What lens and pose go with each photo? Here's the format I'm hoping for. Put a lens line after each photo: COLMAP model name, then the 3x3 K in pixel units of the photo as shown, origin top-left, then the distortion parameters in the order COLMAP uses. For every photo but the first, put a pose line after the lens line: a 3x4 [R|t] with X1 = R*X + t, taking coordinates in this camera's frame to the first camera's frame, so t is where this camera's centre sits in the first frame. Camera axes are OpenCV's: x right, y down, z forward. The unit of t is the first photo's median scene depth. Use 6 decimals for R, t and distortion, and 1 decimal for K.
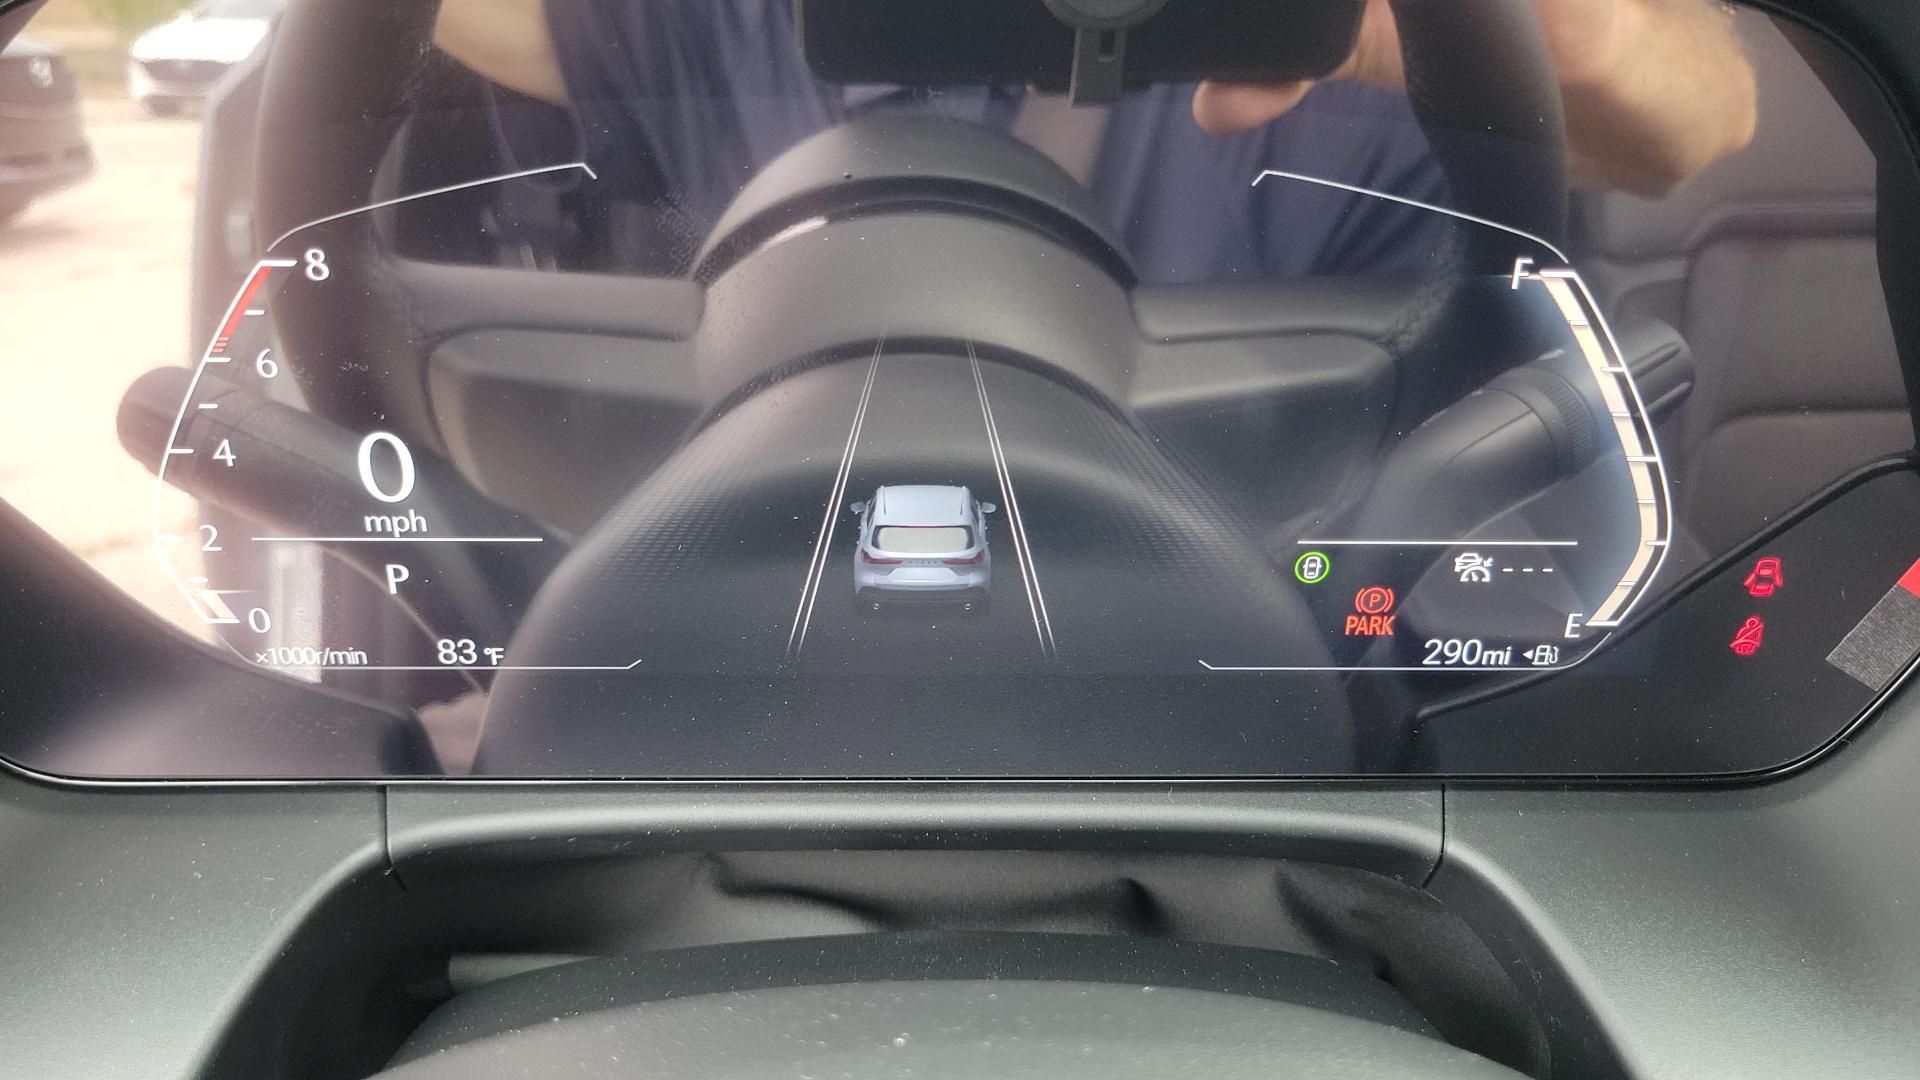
lens RADIAL K [[1443.4, 0, 949.2], [0, 1443.4, 537.0], [0, 0, 1]] dist [0.004873, 0.000985]
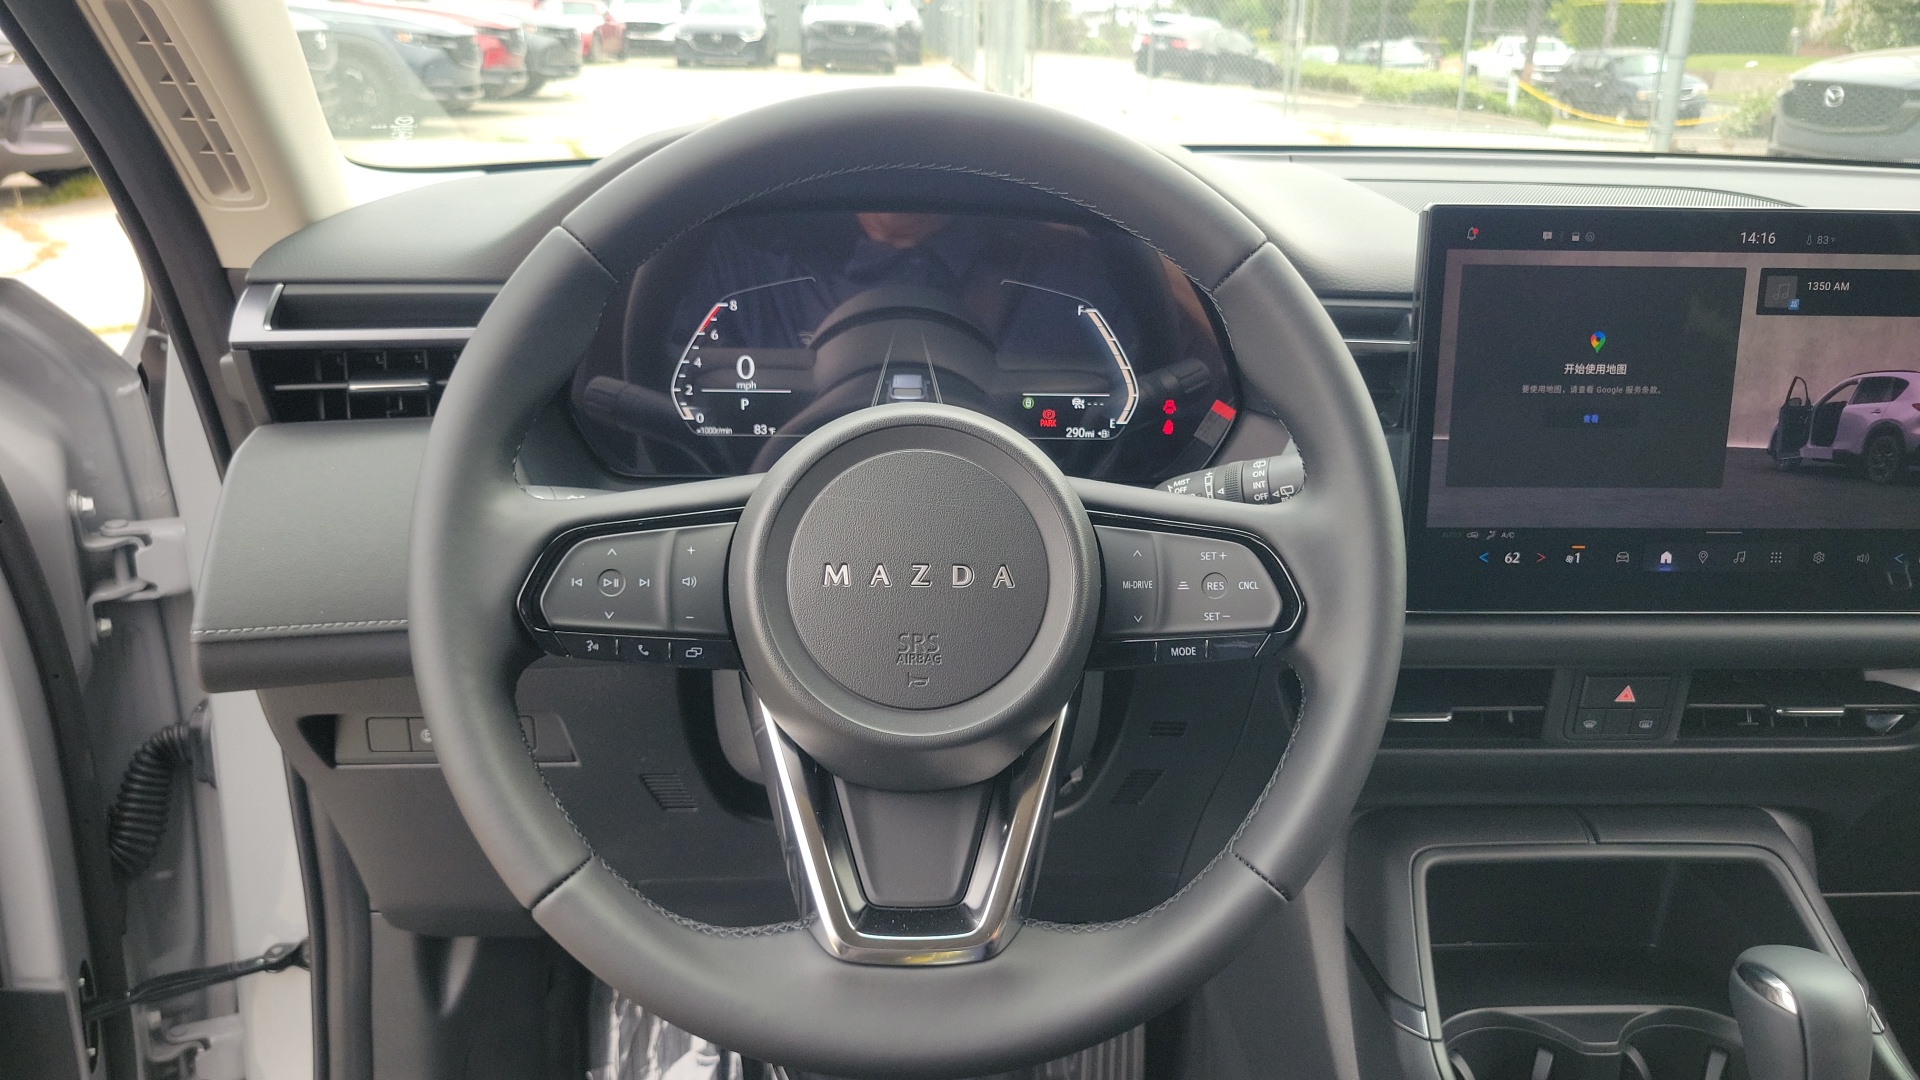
lens RADIAL K [[1436.8, 0, 964.6], [0, 1436.8, 544.1], [0, 0, 1]] dist [0.011125, 0.000560]
pose [[0.999098, -0.003562, 0.042307, -0.027374], [0.009328, 0.990542, -0.136896, 0.769794], [-0.041420, 0.137167, 0.989682, -2.121194]]
